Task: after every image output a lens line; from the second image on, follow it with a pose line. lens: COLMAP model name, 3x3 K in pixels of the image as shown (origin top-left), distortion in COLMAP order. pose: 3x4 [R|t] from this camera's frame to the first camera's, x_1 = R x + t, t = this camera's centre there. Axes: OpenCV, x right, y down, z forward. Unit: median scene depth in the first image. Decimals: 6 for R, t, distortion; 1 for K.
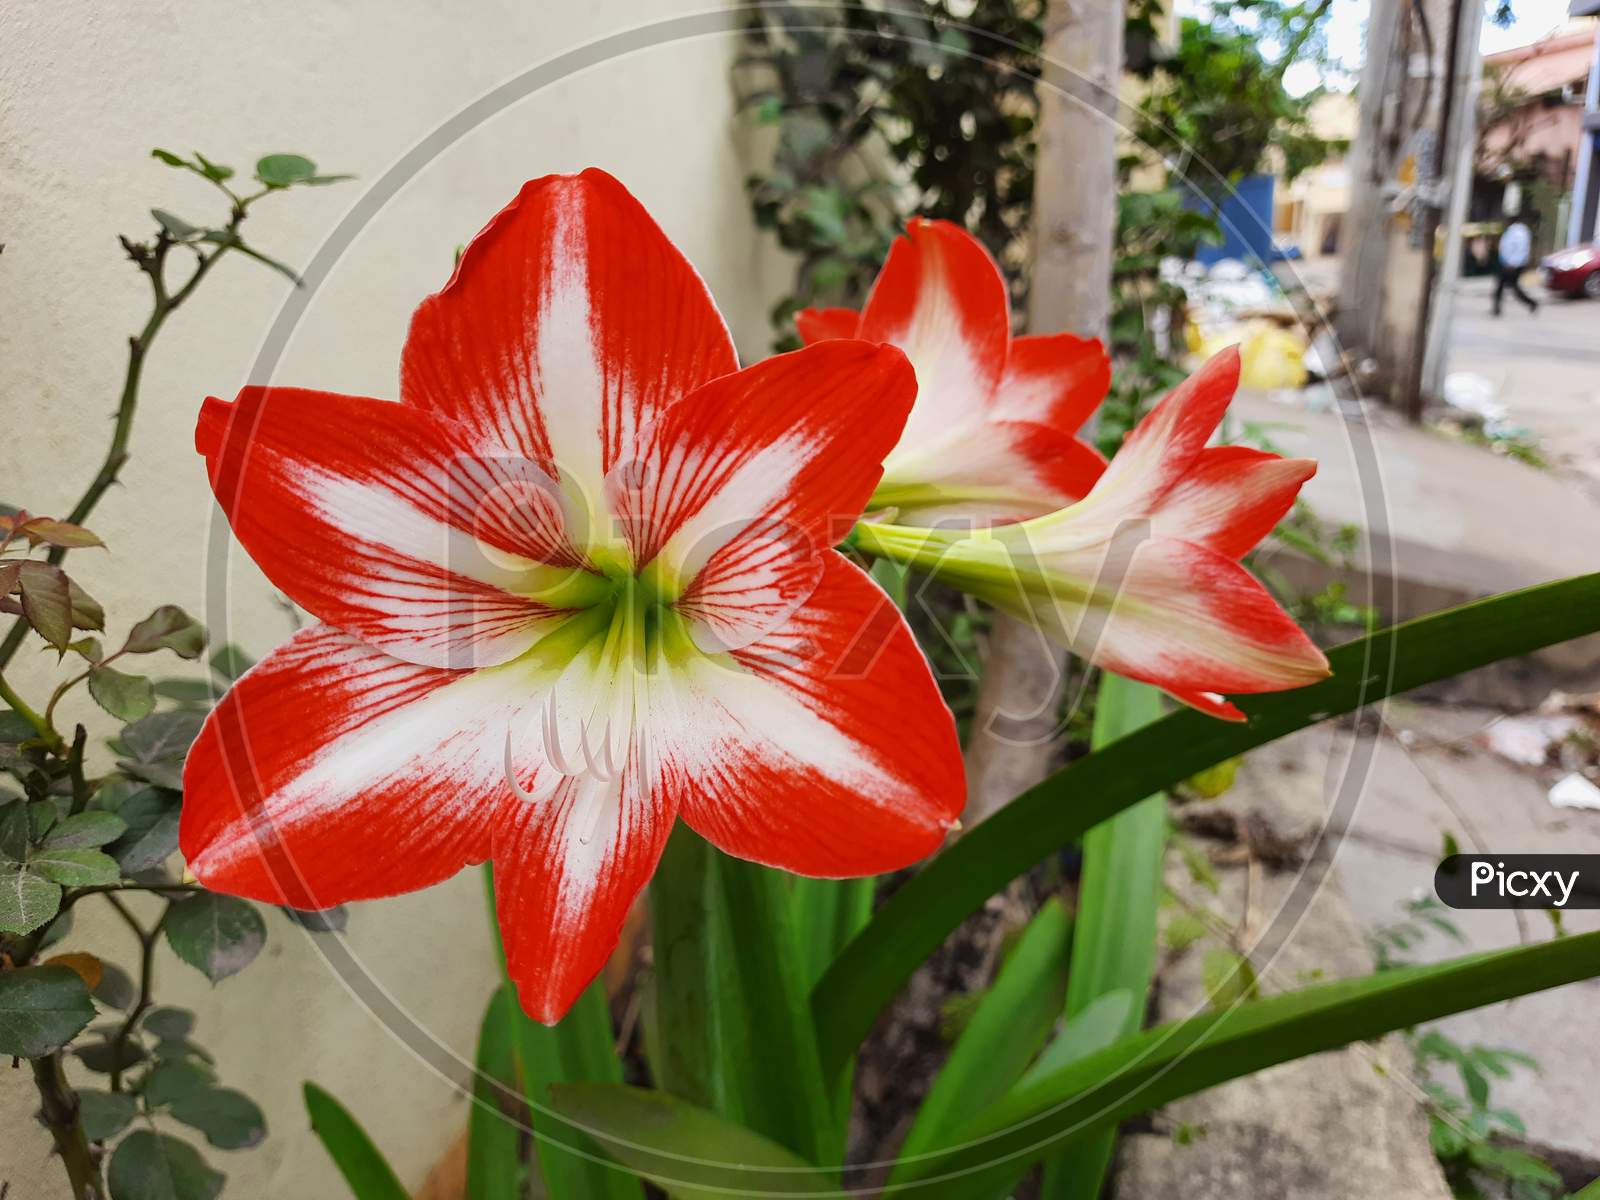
lens RADIAL K [[1155.4, 0, 806.0], [0, 1155.4, 595.8], [0, 0, 1]] dist [0.109869, -0.237078]
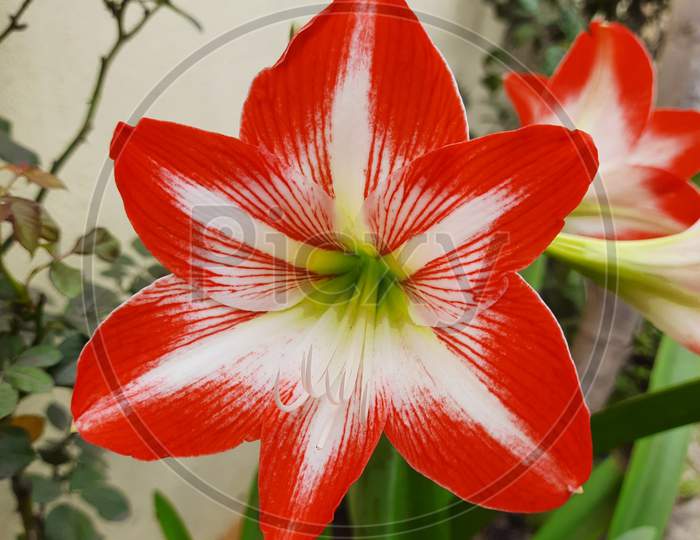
lens RADIAL K [[677.8, 0, 350.0], [0, 677.8, 270.0], [0, 0, 1]] dist [0.205539, -0.666774]
pose [[0.974335, 0.142988, -0.173856, -0.029773], [-0.130617, 0.988144, 0.080693, -0.085342], [0.183333, -0.055913, 0.981460, 0.149159]]
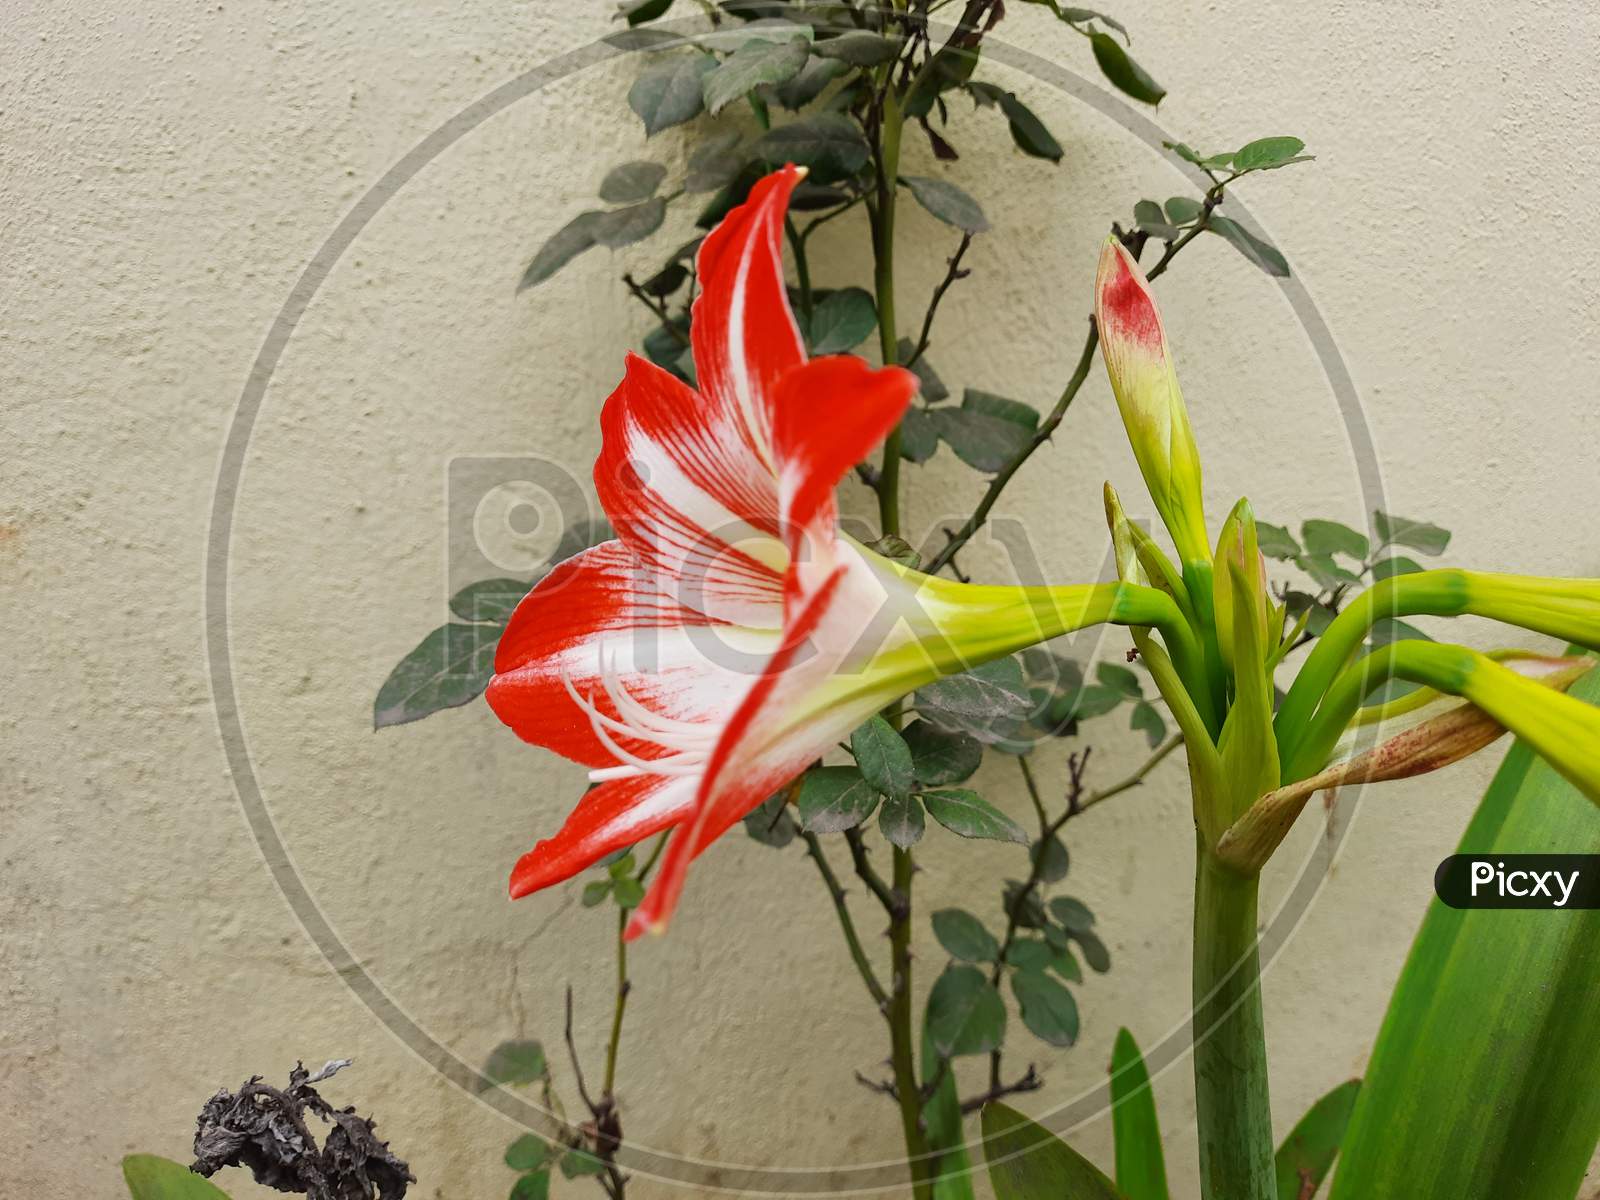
lens RADIAL K [[1155.4, 0, 806.0], [0, 1155.4, 595.8], [0, 0, 1]] dist [0.109869, -0.237078]
pose [[0.396203, 0.276611, -0.875505, 0.761812], [-0.255645, 0.949068, 0.184163, -0.199040], [0.881856, 0.150852, 0.446737, 0.609661]]
